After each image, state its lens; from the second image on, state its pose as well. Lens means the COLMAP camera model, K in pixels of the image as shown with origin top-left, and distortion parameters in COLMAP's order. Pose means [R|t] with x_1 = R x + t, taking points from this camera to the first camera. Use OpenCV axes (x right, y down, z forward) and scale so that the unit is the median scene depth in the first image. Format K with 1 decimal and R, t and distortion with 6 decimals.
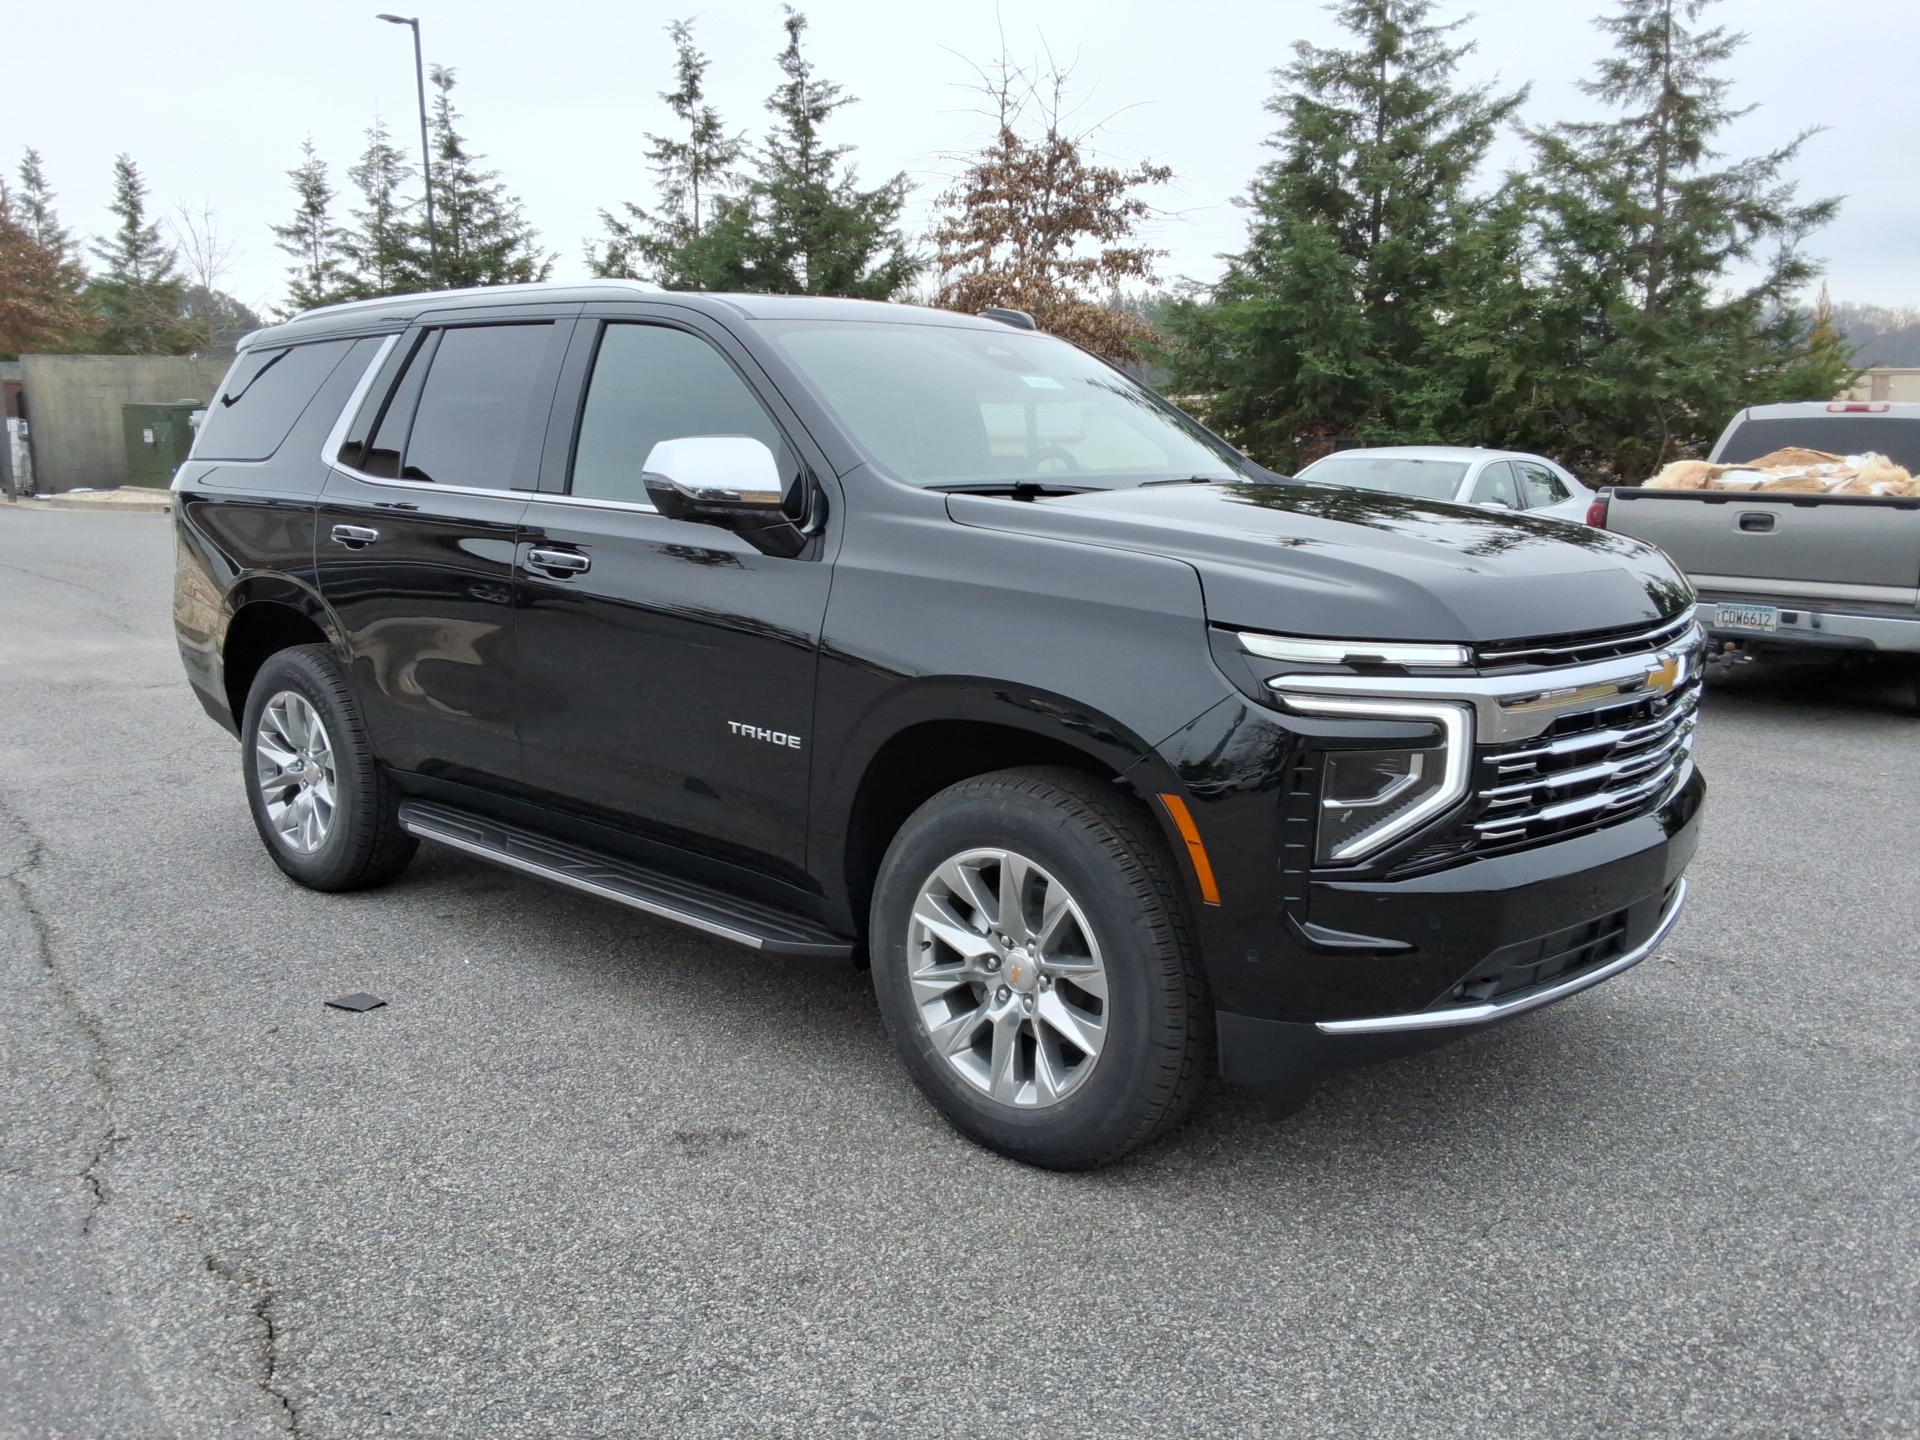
lens RADIAL K [[1541.8, 0, 991.5], [0, 1541.8, 700.8], [0, 0, 1]] dist [0.098853, -0.150850]
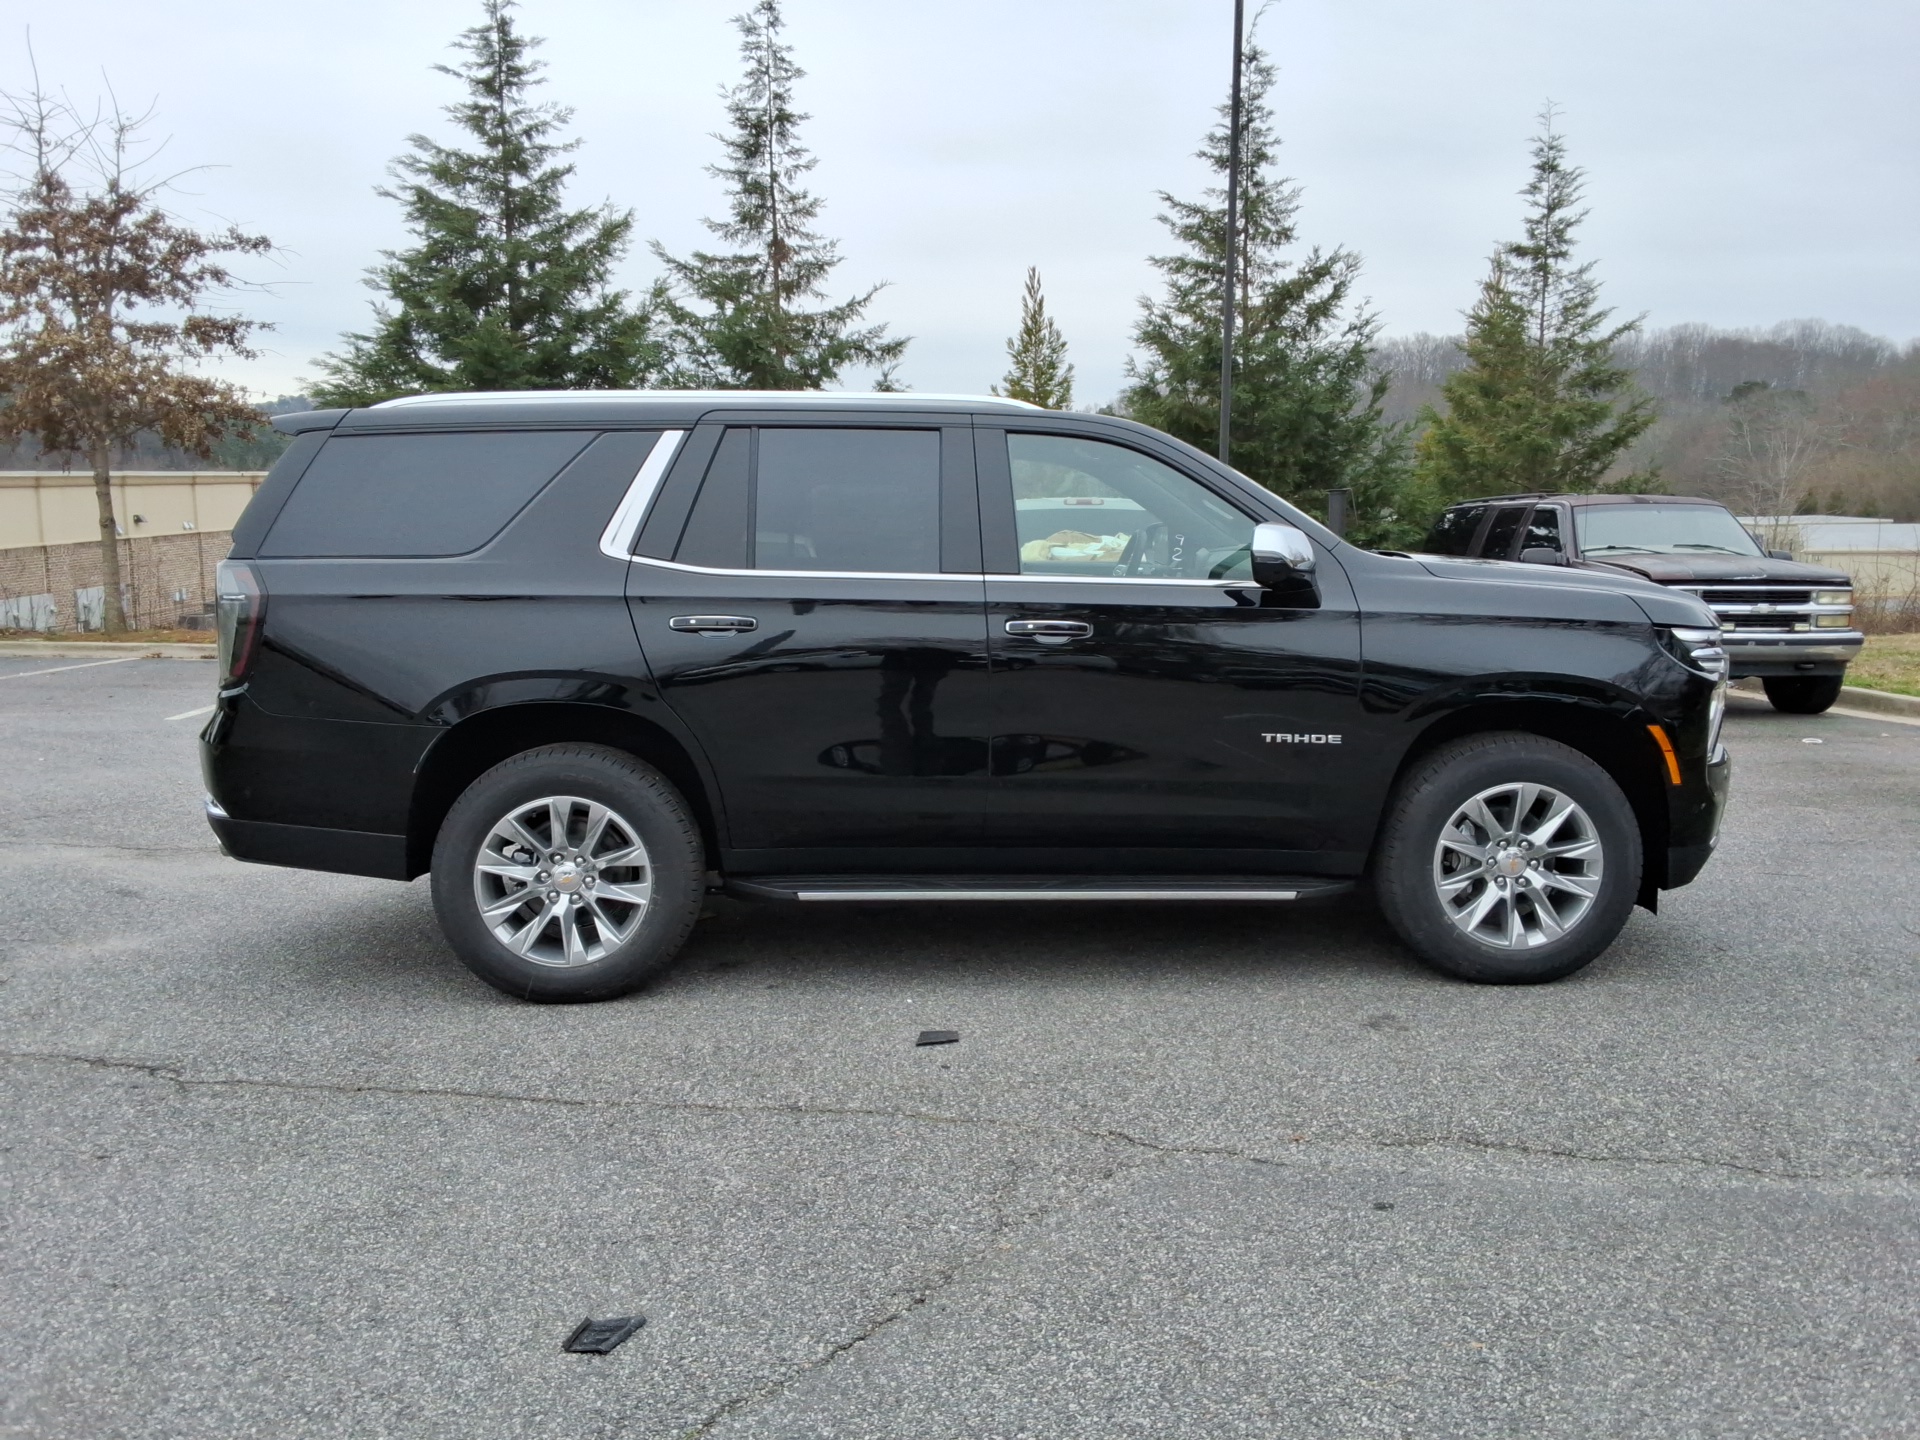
lens RADIAL K [[1541.8, 0, 973.0], [0, 1541.8, 711.9], [0, 0, 1]] dist [0.098853, -0.150850]
pose [[0.730494, -0.086788, 0.677382, -0.271417], [0.116965, 0.993135, 0.001108, -0.007942], [-0.672828, 0.078421, 0.735631, 0.037535]]
